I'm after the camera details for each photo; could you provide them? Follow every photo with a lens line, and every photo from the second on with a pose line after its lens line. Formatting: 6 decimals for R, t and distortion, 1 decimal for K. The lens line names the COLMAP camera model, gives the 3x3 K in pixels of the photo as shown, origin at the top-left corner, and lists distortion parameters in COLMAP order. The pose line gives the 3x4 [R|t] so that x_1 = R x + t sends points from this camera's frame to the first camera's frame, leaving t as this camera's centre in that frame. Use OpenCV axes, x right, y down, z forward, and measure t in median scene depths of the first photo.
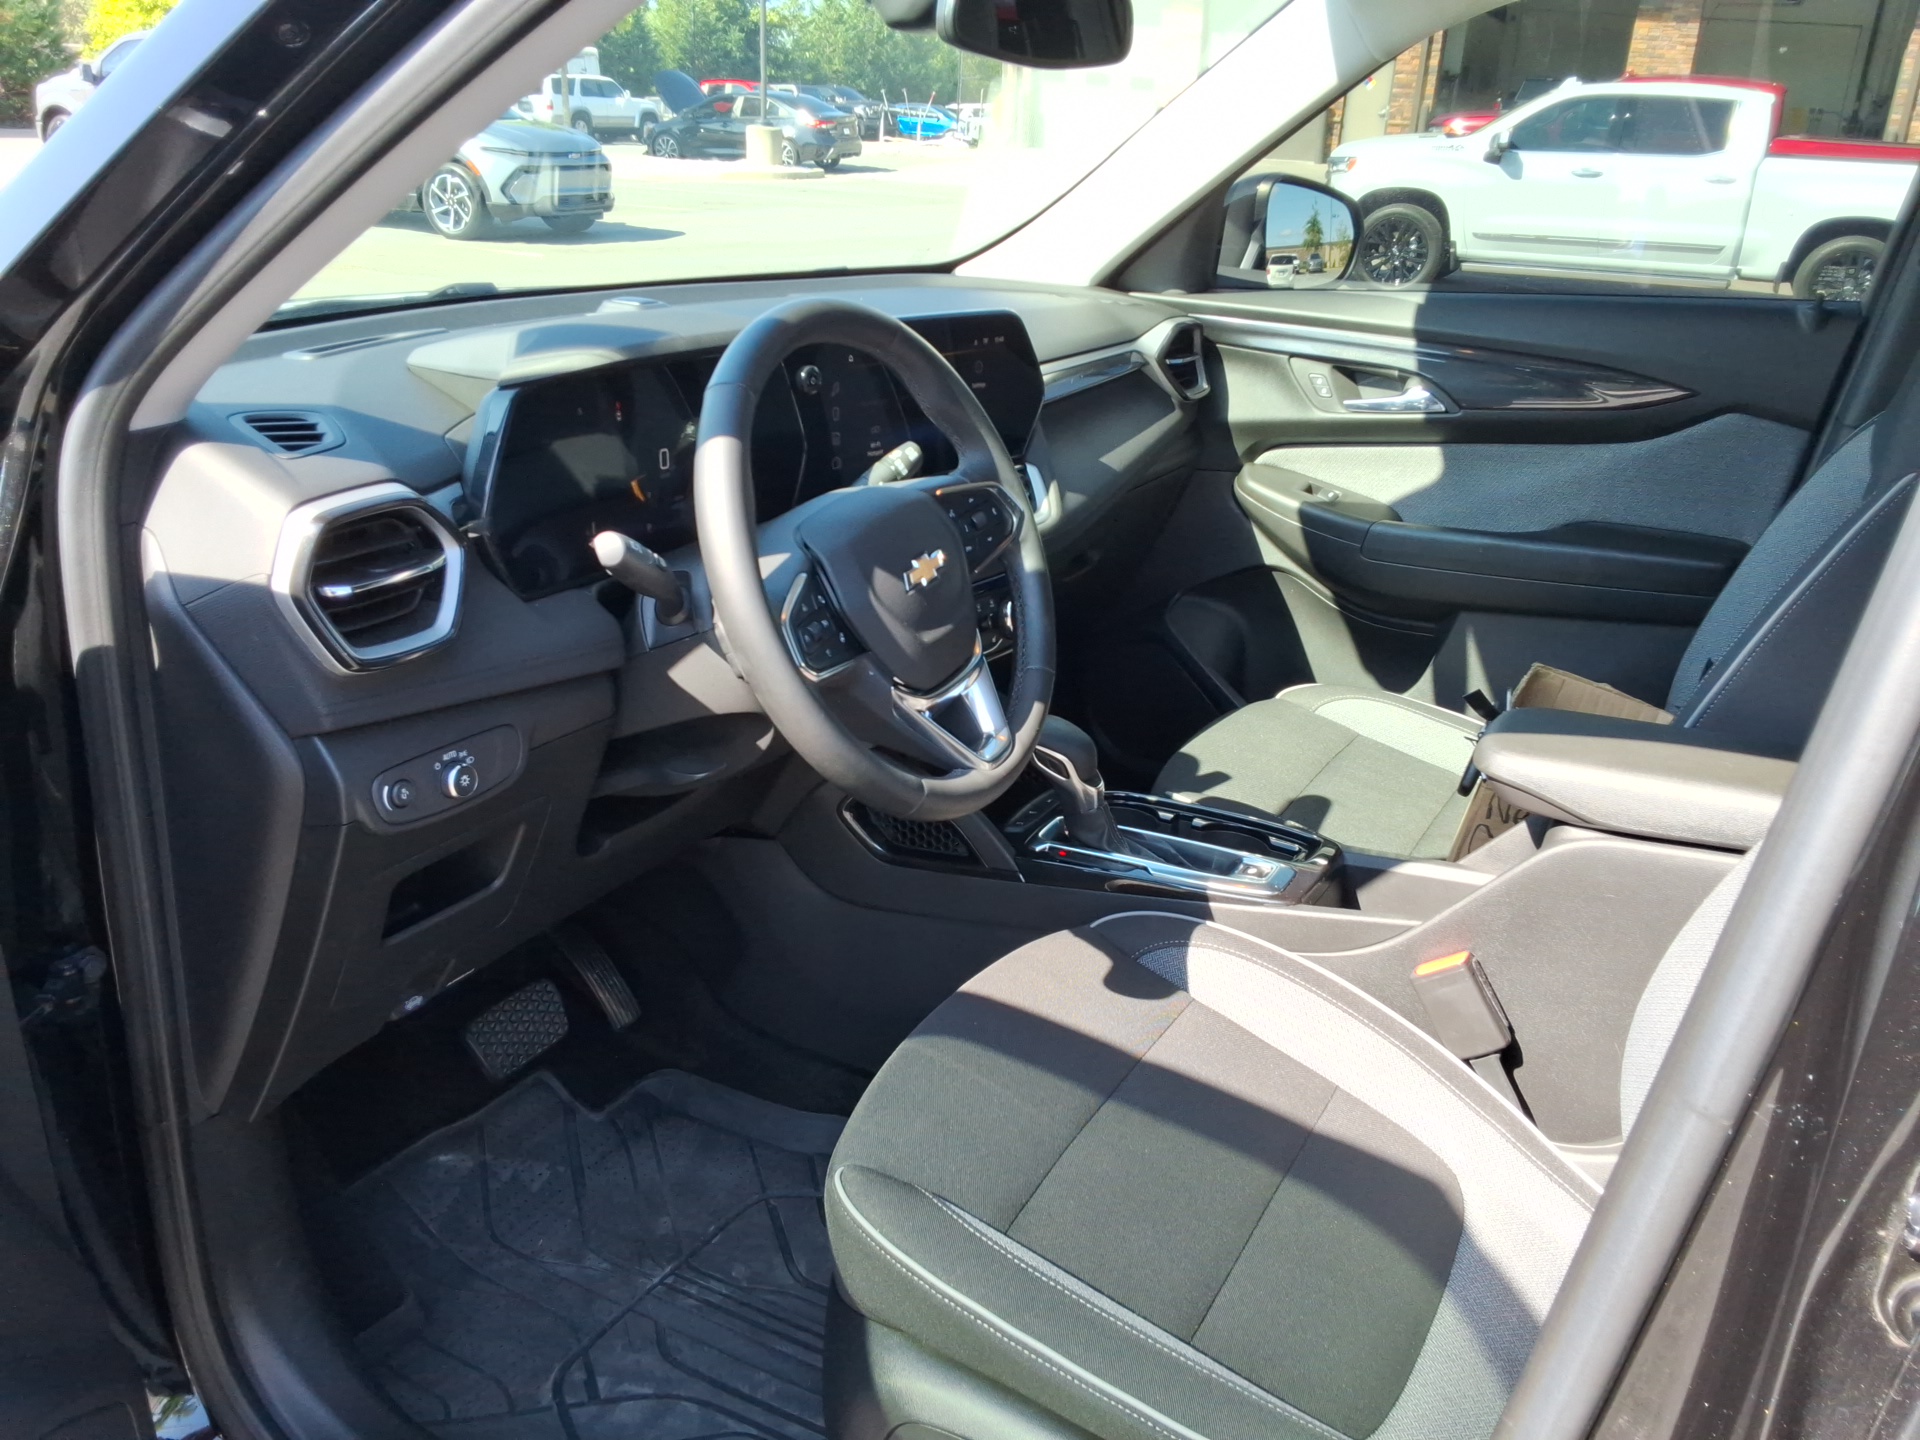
lens RADIAL K [[1538.9, 0, 977.2], [0, 1538.9, 706.0], [0, 0, 1]] dist [0.133457, -0.219790]
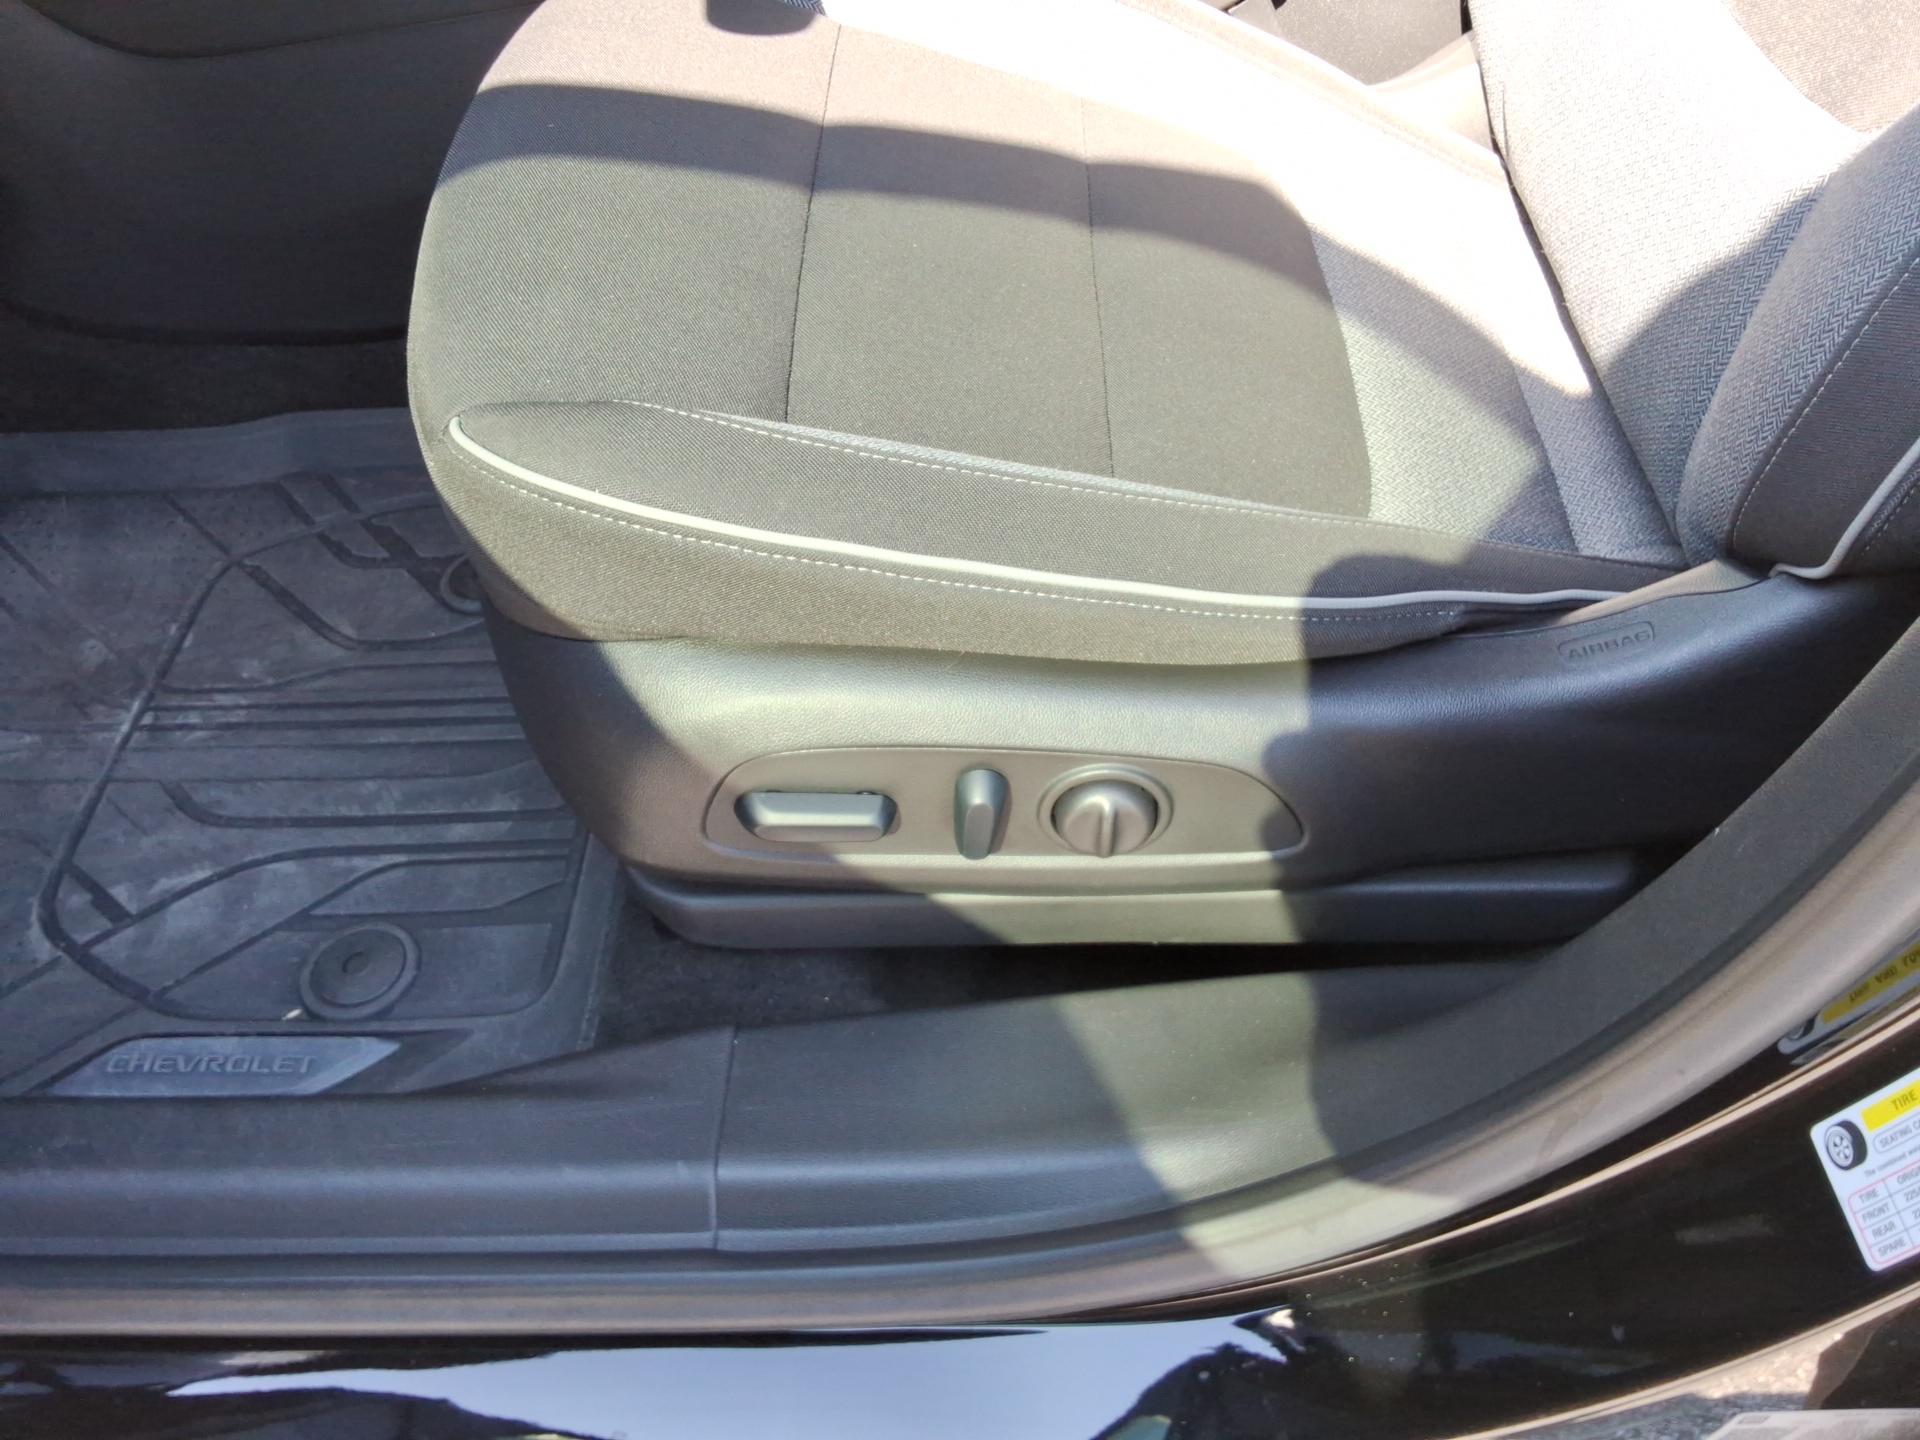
lens RADIAL K [[1551.1, 0, 974.5], [0, 1551.1, 680.3], [0, 0, 1]] dist [0.131975, -0.194598]
pose [[0.875254, -0.373362, 0.307459, -0.132517], [0.195717, 0.854722, 0.480776, 0.152561], [-0.442296, -0.360626, 0.821172, 0.457457]]
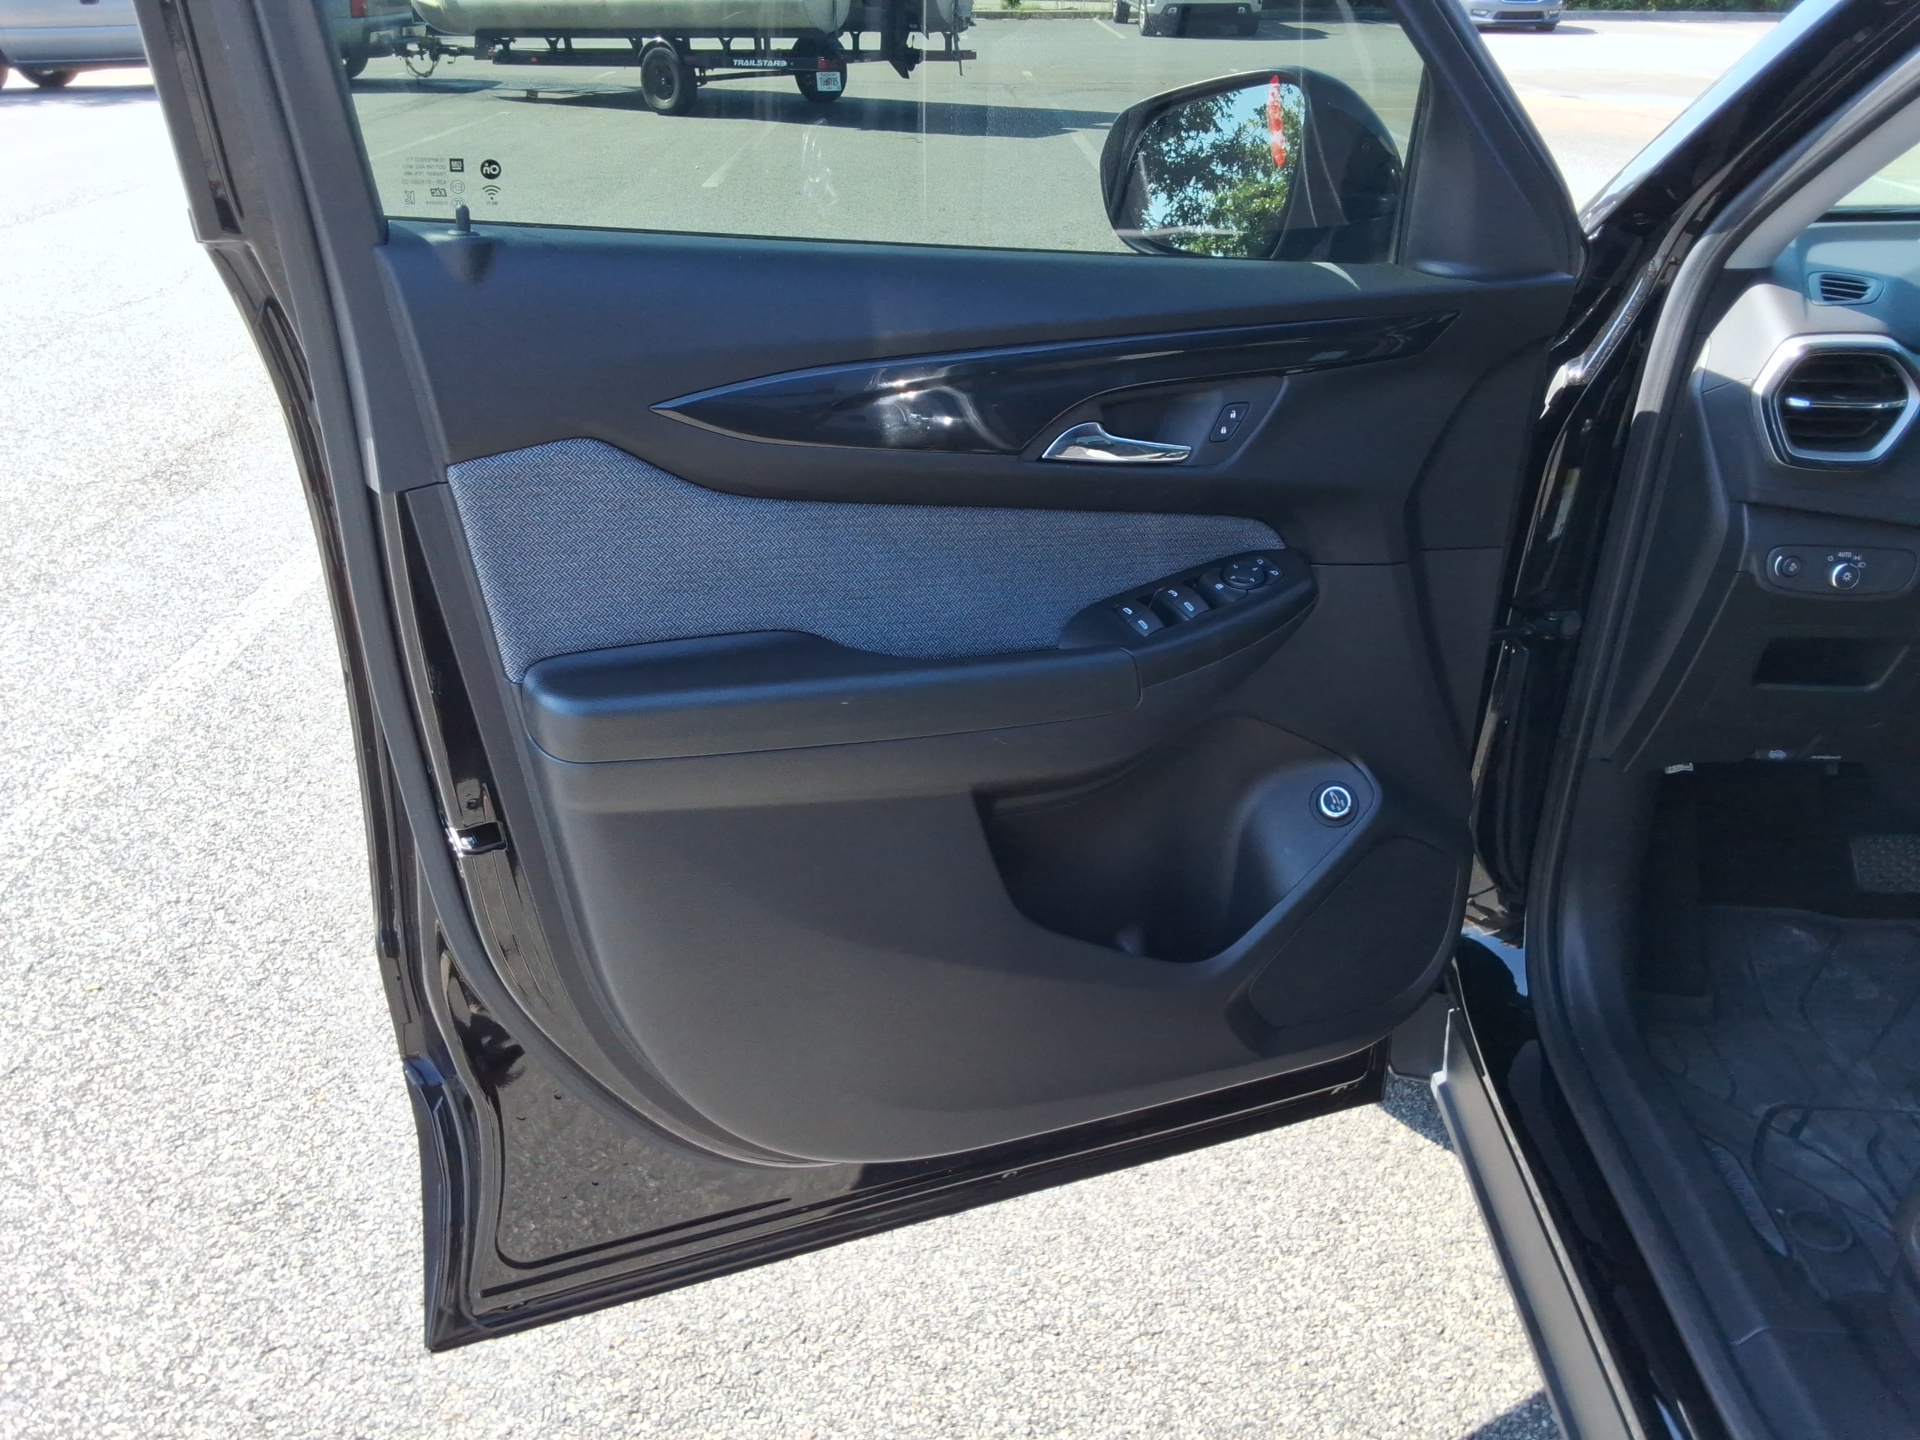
lens RADIAL K [[1549.3, 0, 978.4], [0, 1549.3, 703.9], [0, 0, 1]] dist [0.072514, -0.111711]
pose [[0.443849, 0.361169, -0.820095, 0.434463], [-0.306637, 0.921146, 0.239715, 0.053013], [0.842005, 0.145074, 0.519597, -0.244124]]
